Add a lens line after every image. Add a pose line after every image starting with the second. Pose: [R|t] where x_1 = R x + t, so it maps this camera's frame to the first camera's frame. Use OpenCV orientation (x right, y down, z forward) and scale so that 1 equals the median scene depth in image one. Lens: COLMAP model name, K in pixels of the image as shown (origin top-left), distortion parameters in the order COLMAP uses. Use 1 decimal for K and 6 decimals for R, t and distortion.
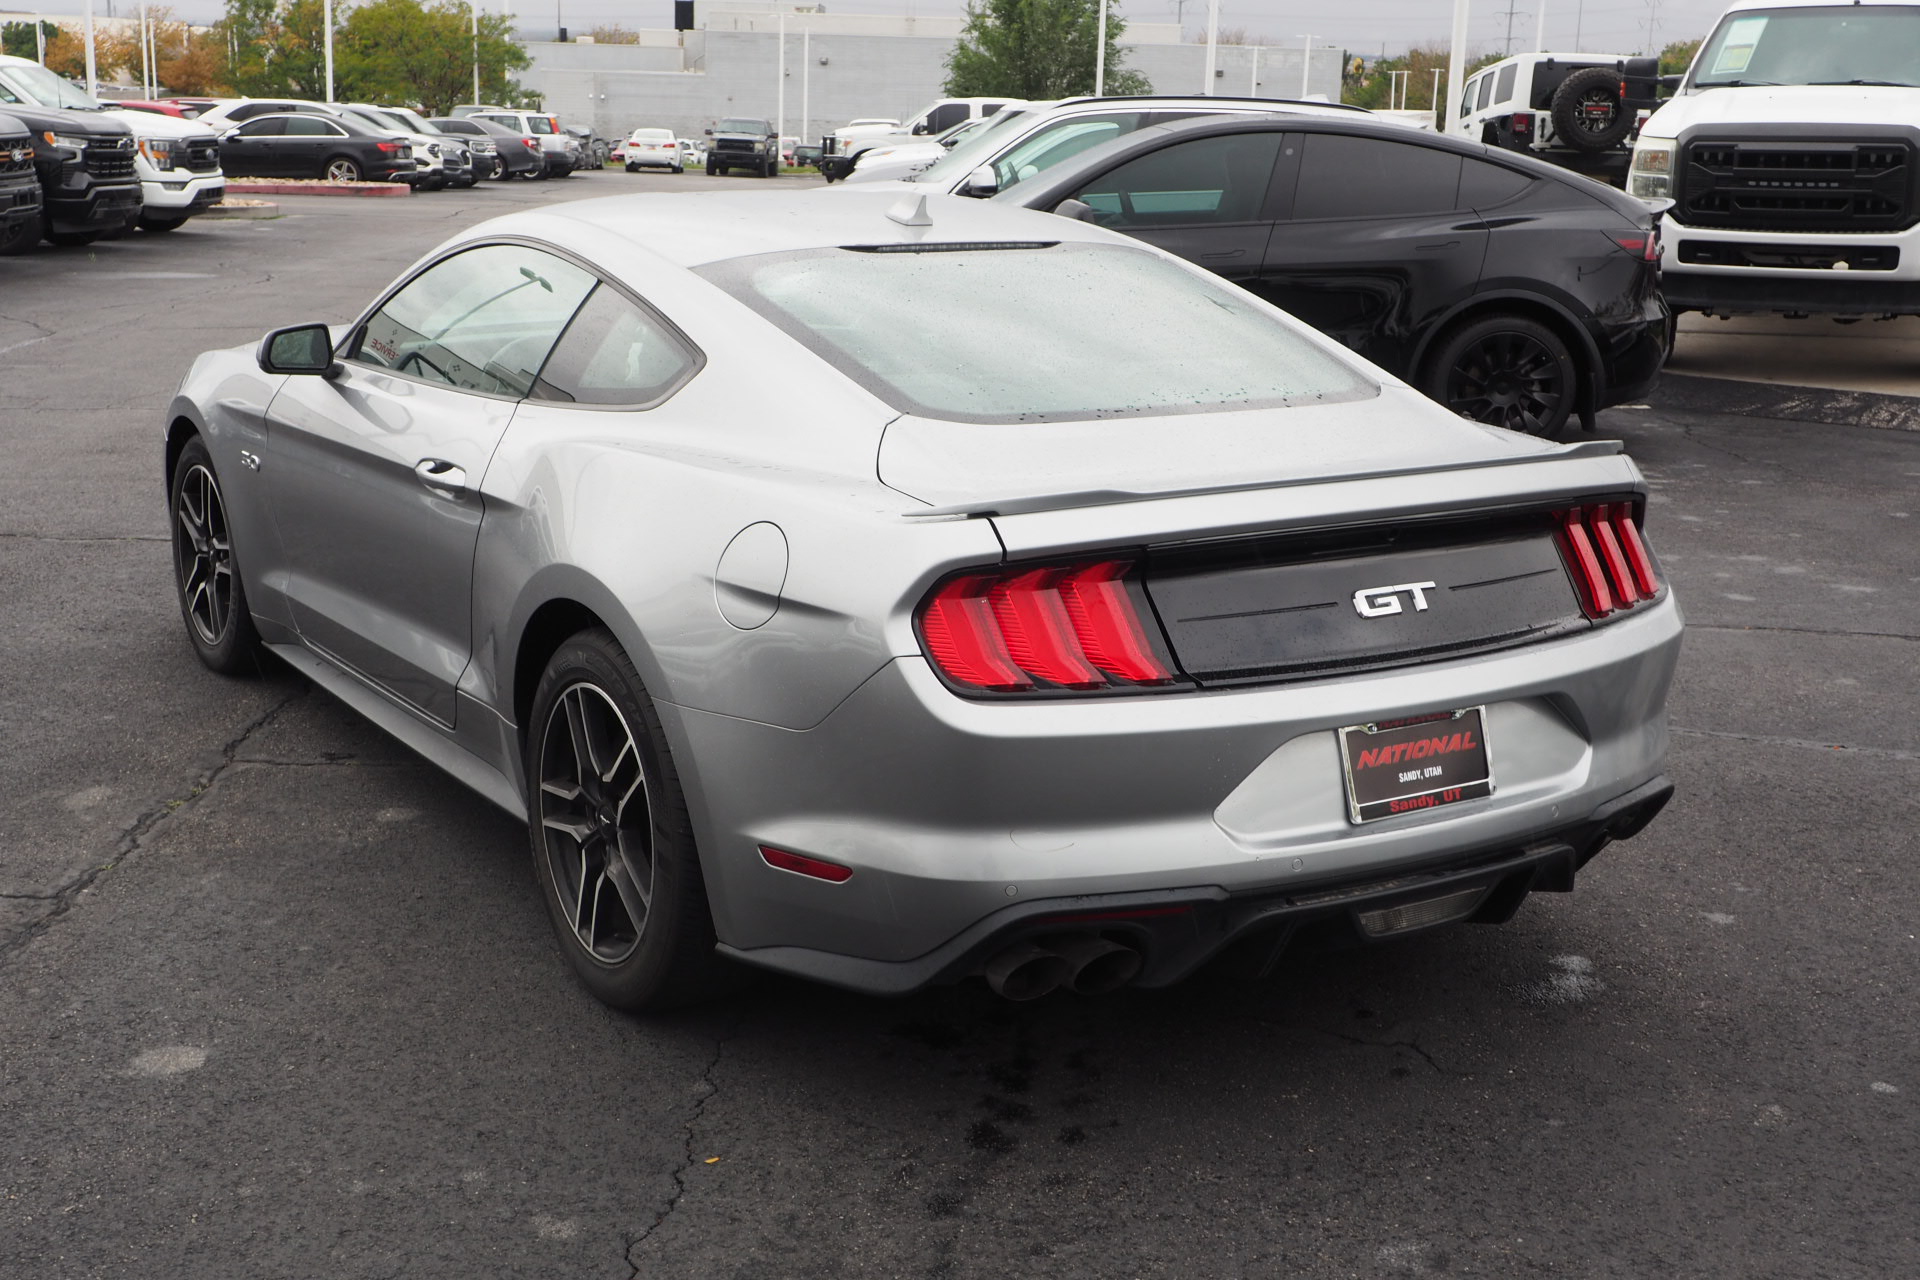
lens RADIAL K [[2191.4, 0, 960.0], [0, 2191.4, 640.0], [0, 0, 1]] dist [0.023770, 0.024980]
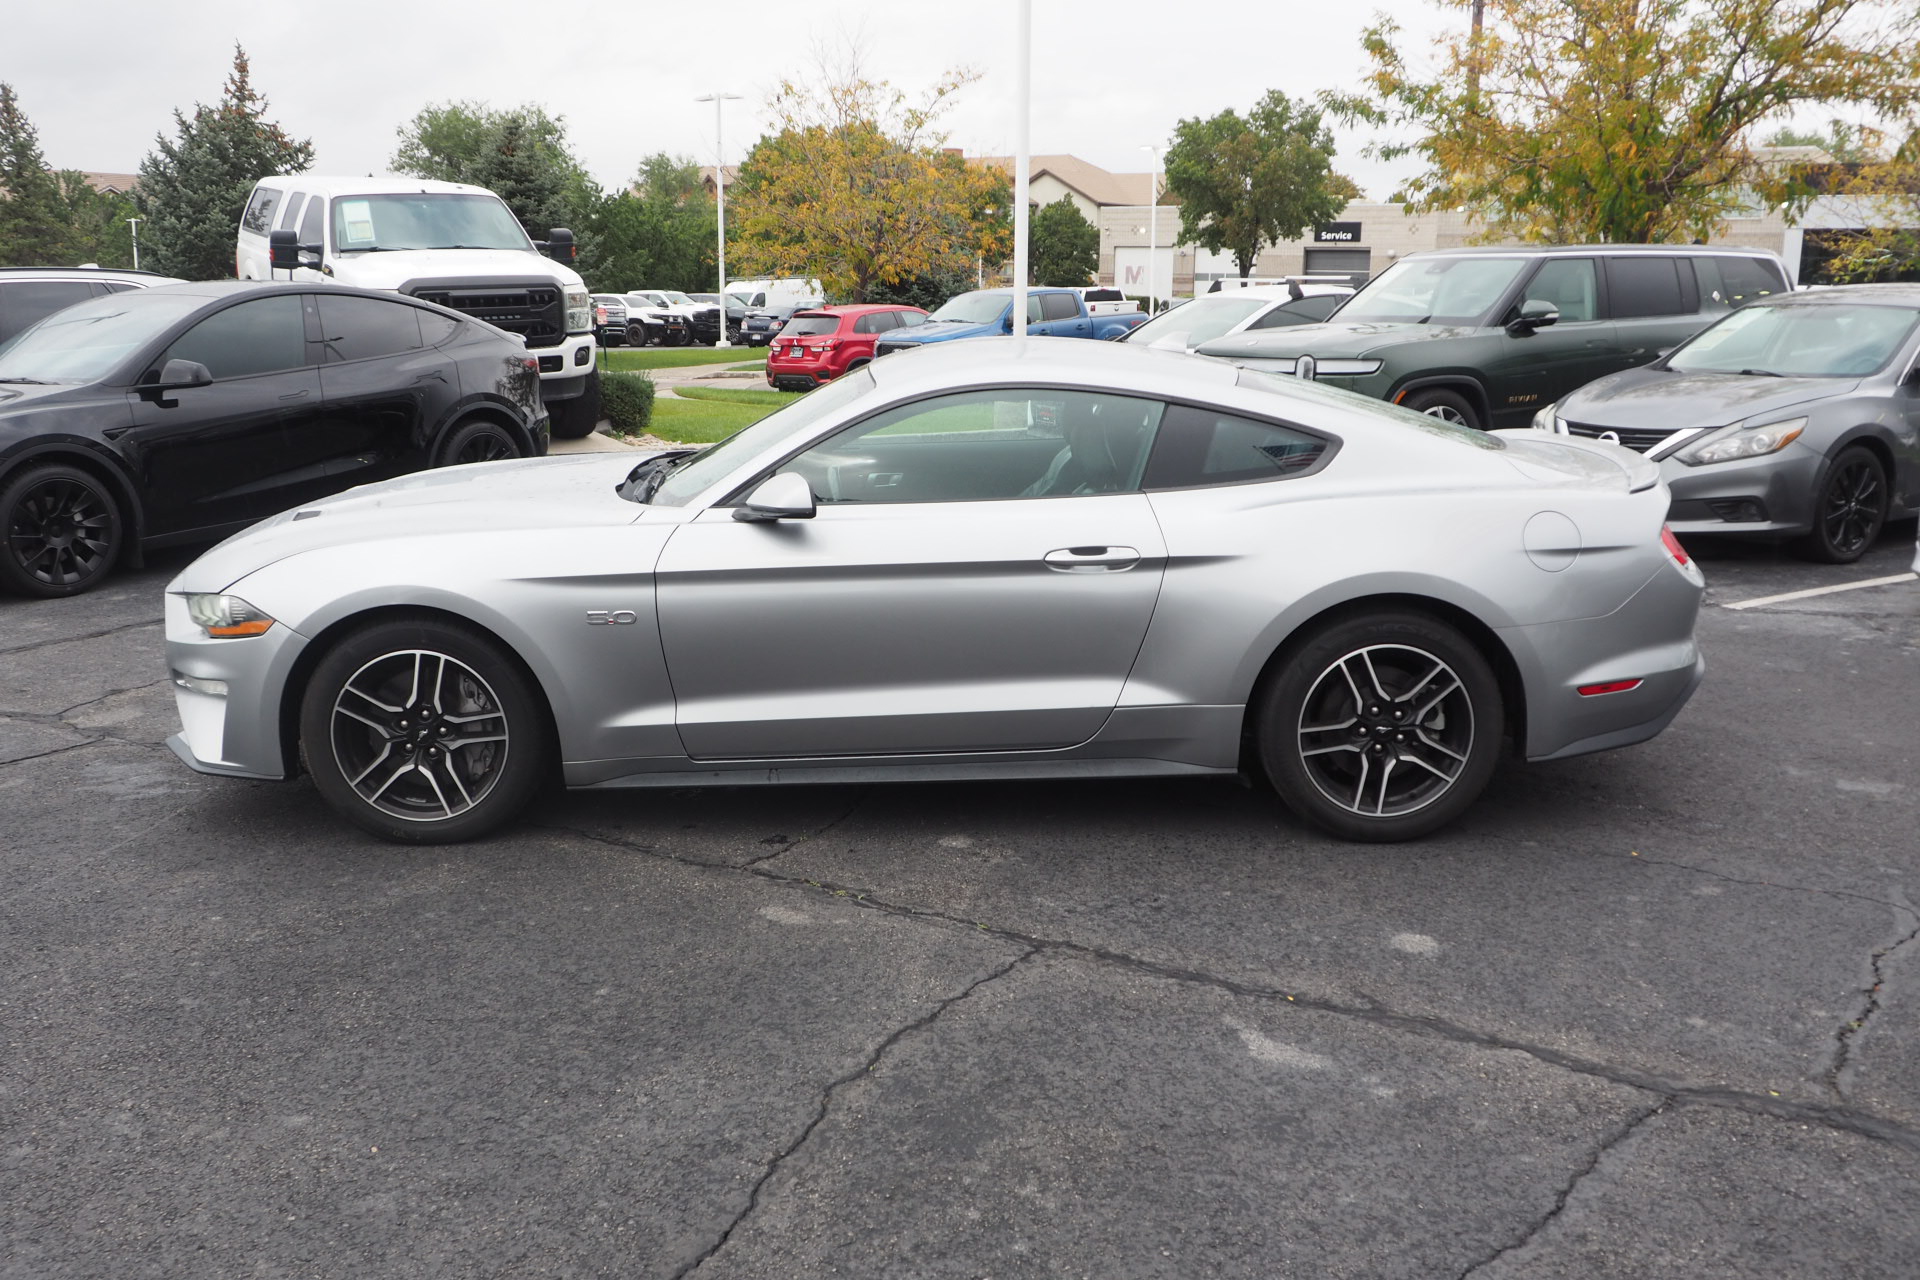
lens RADIAL K [[1597.2, 0, 960.0], [0, 1597.2, 640.0], [0, 0, 1]] dist [-0.023547, -0.002798]
pose [[0.559676, -0.213724, 0.800677, -1.137239], [0.215327, 0.970492, 0.108539, -0.157175], [-0.800248, 0.111661, 0.589182, 0.509853]]
